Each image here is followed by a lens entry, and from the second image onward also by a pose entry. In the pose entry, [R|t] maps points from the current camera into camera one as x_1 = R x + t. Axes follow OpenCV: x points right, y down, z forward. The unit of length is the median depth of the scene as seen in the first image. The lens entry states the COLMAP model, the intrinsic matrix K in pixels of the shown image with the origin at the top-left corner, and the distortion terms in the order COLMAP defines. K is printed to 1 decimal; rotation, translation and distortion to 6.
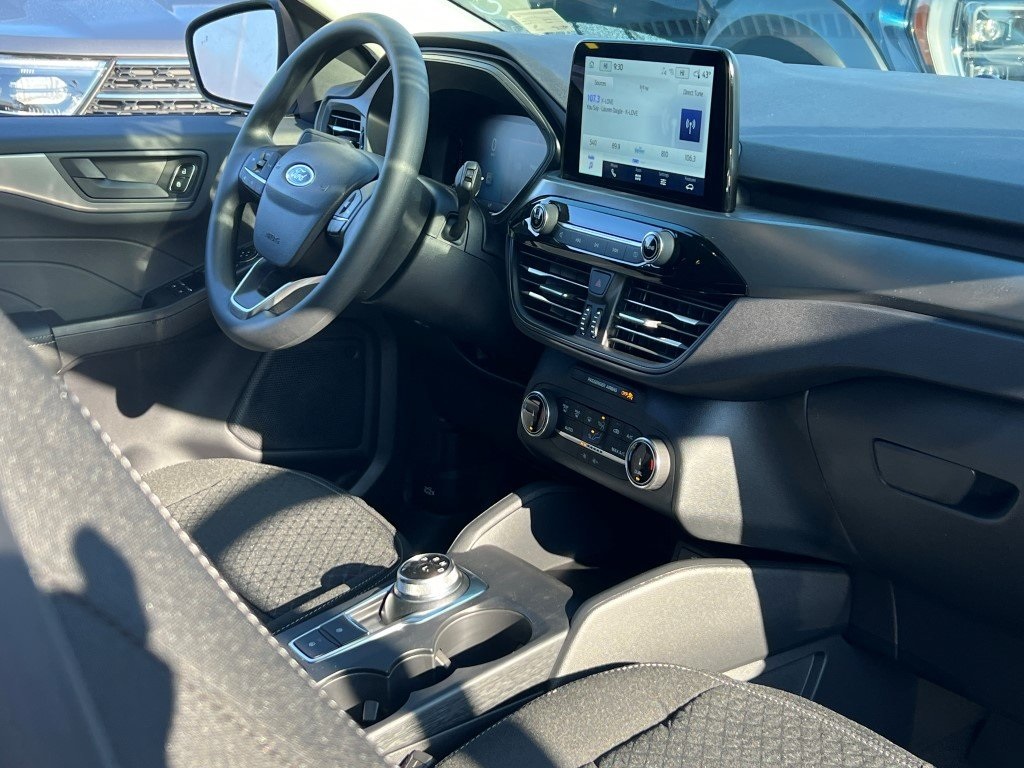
lens RADIAL K [[1400.1, 0, 511.5], [0, 1400.1, 386.7], [0, 0, 1]] dist [0.023556, 0.000000]
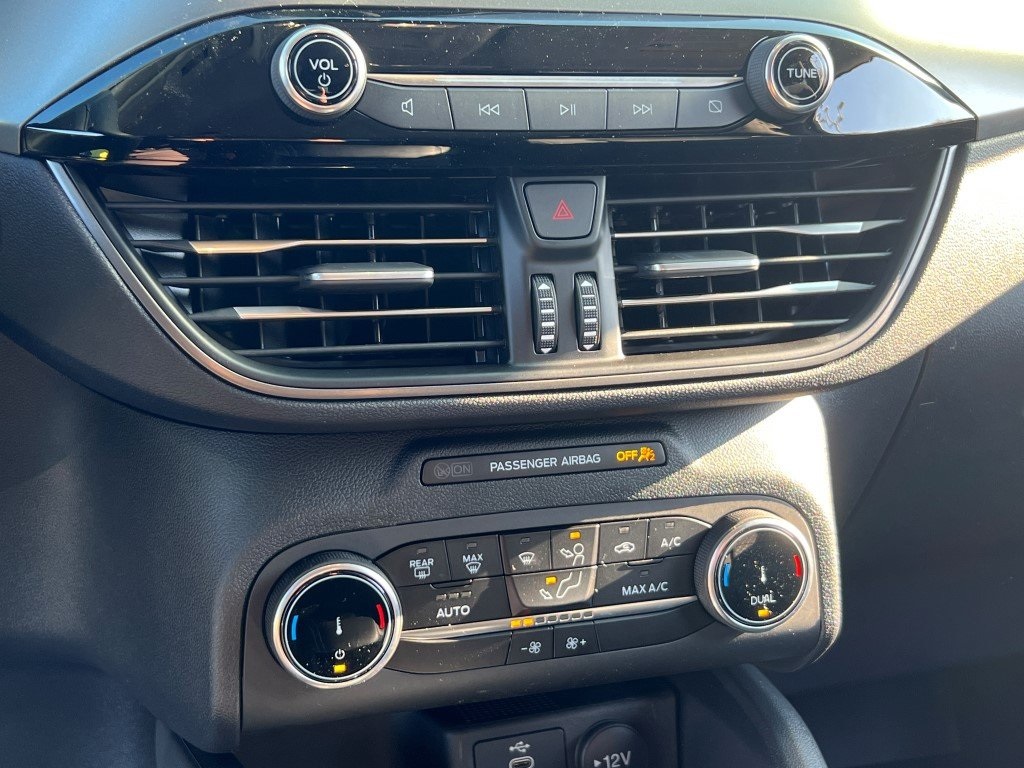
lens RADIAL K [[1286.3, 0, 515.3], [0, 1286.3, 376.6], [0, 0, 1]] dist [0.071876, 0.000000]
pose [[0.277178, -0.269231, 0.922327, -0.285954], [0.255266, 0.946075, 0.199450, -0.105584], [-0.926289, 0.180156, 0.330956, 0.907174]]
